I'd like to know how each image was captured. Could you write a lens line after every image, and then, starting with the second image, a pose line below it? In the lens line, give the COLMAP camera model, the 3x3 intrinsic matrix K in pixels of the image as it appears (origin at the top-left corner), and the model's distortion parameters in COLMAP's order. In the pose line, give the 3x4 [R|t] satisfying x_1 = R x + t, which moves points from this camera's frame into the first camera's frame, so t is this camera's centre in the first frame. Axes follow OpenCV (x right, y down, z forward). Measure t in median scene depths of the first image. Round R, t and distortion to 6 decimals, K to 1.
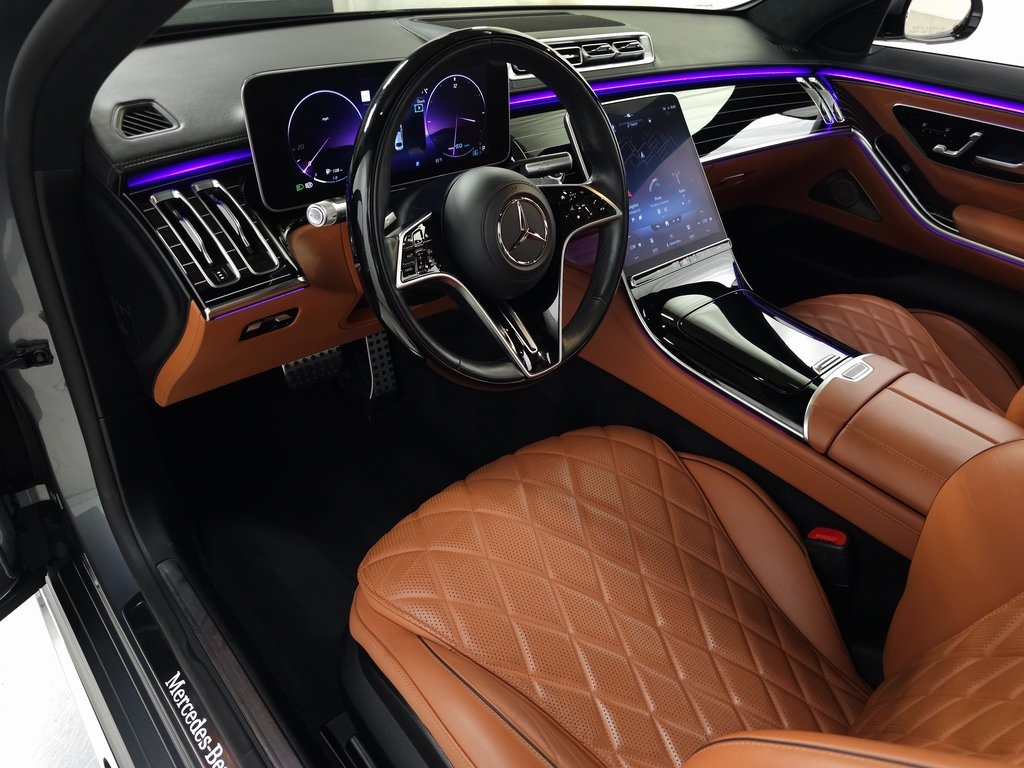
lens RADIAL K [[697.9, 0, 516.7], [0, 697.9, 382.2], [0, 0, 1]] dist [0.035723, -0.044819]
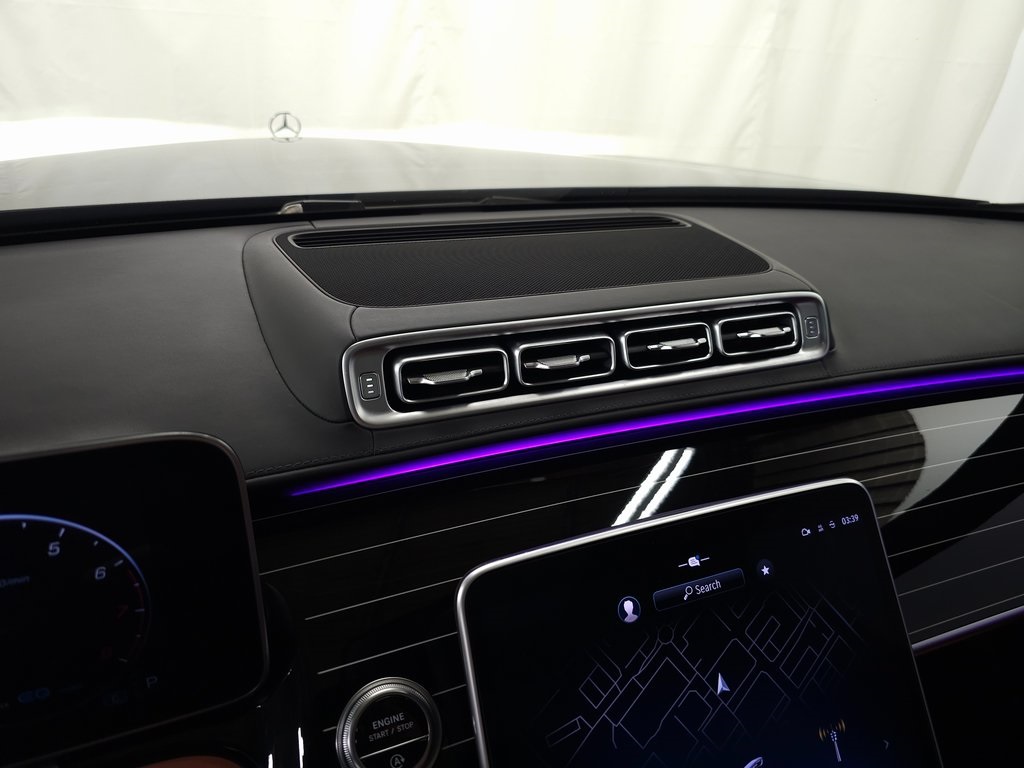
lens RADIAL K [[701.5, 0, 514.4], [0, 701.5, 371.5], [0, 0, 1]] dist [0.002129, -0.001181]
pose [[0.943452, 0.138358, -0.301257, 0.203451], [-0.184899, 0.973883, -0.131776, -0.498659], [0.275157, 0.180026, 0.944394, 0.769216]]
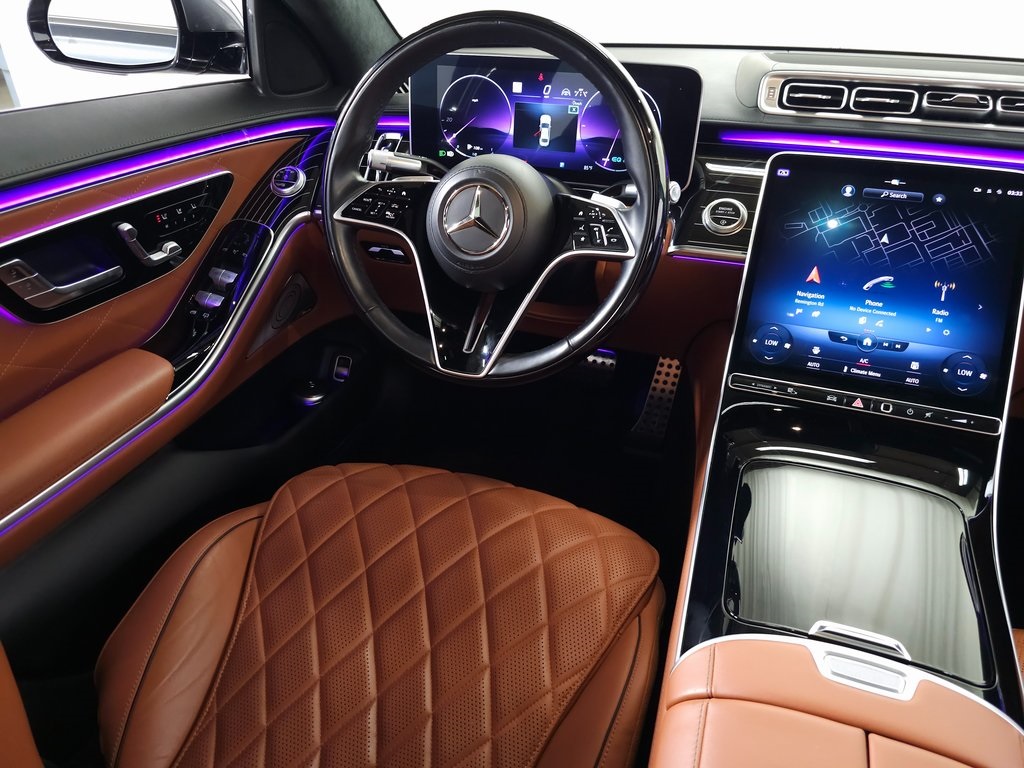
lens RADIAL K [[697.9, 0, 516.7], [0, 697.9, 382.2], [0, 0, 1]] dist [0.035723, -0.044819]
pose [[0.467482, 0.395666, -0.790512, 0.739657], [-0.487302, 0.861446, 0.142996, -0.157591], [0.737562, 0.318371, 0.595519, 0.461399]]
